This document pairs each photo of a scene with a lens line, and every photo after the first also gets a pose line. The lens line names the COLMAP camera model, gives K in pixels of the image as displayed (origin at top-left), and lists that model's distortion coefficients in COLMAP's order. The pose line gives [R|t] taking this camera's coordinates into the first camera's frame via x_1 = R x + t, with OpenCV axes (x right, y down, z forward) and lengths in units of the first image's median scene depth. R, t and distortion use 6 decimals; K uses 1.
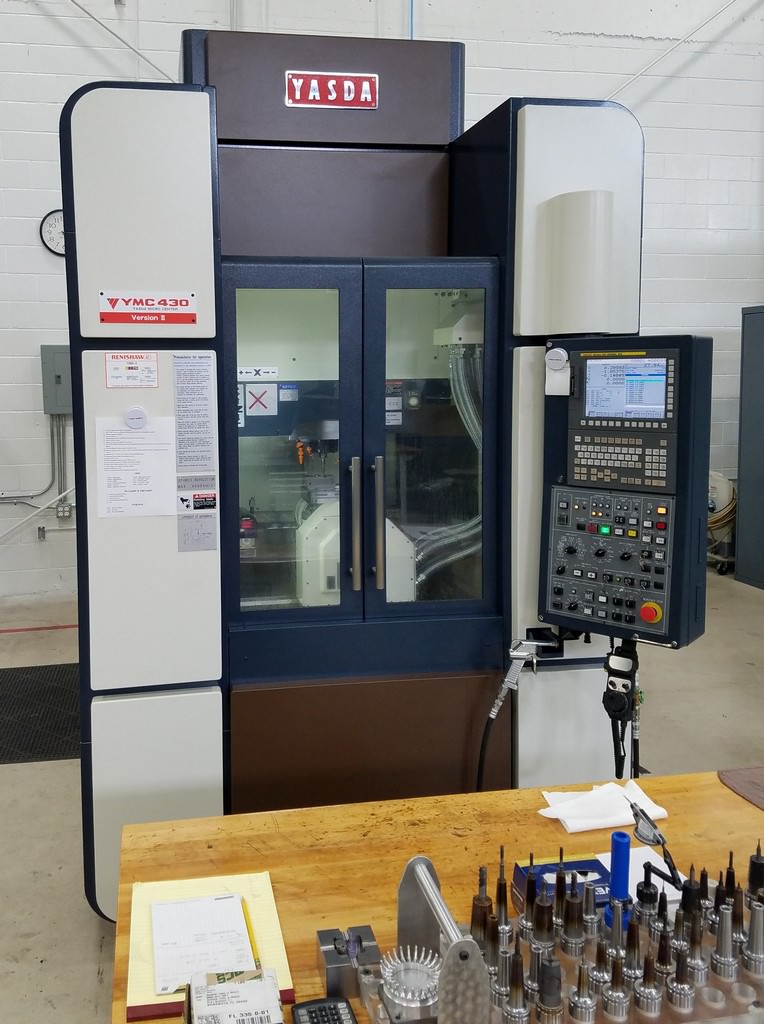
lens RADIAL K [[933.9, 0, 335.6], [0, 933.9, 446.1], [0, 0, 1]] dist [0.147084, 0.000000]
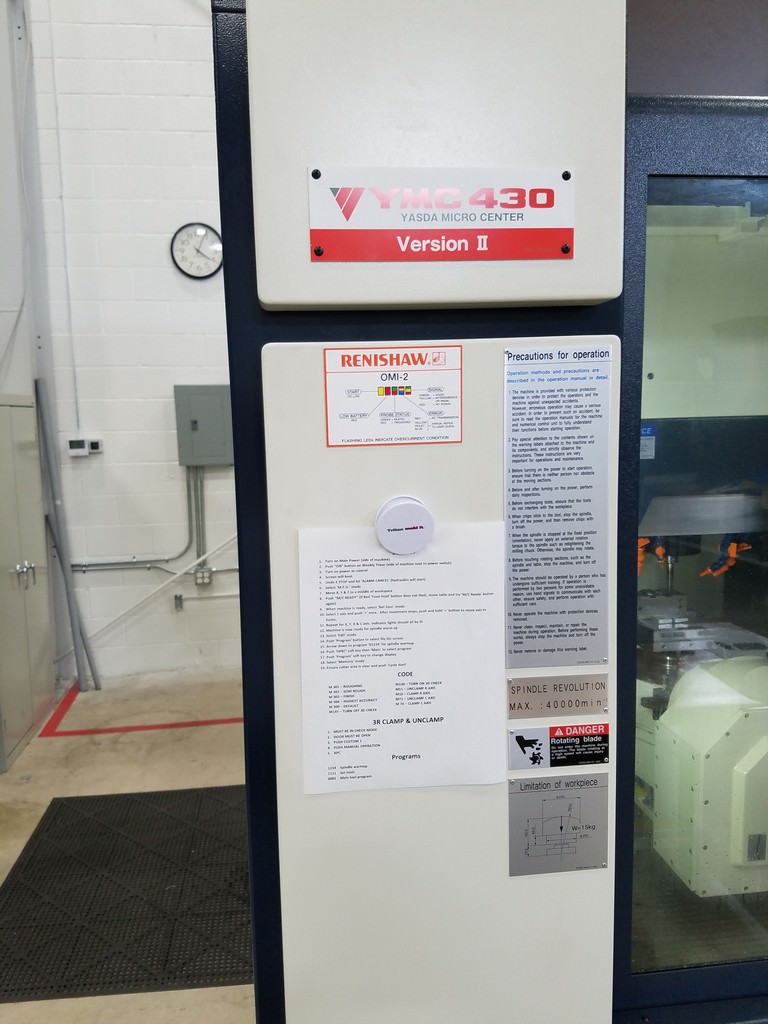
lens RADIAL K [[842.4, 0, 381.0], [0, 842.4, 509.0], [0, 0, 1]] dist [0.157525, -0.004772]
pose [[0.997562, -0.005116, -0.069600, -0.197211], [0.007281, 0.999497, 0.030878, -0.046685], [0.069407, -0.031310, 0.997097, 0.666186]]
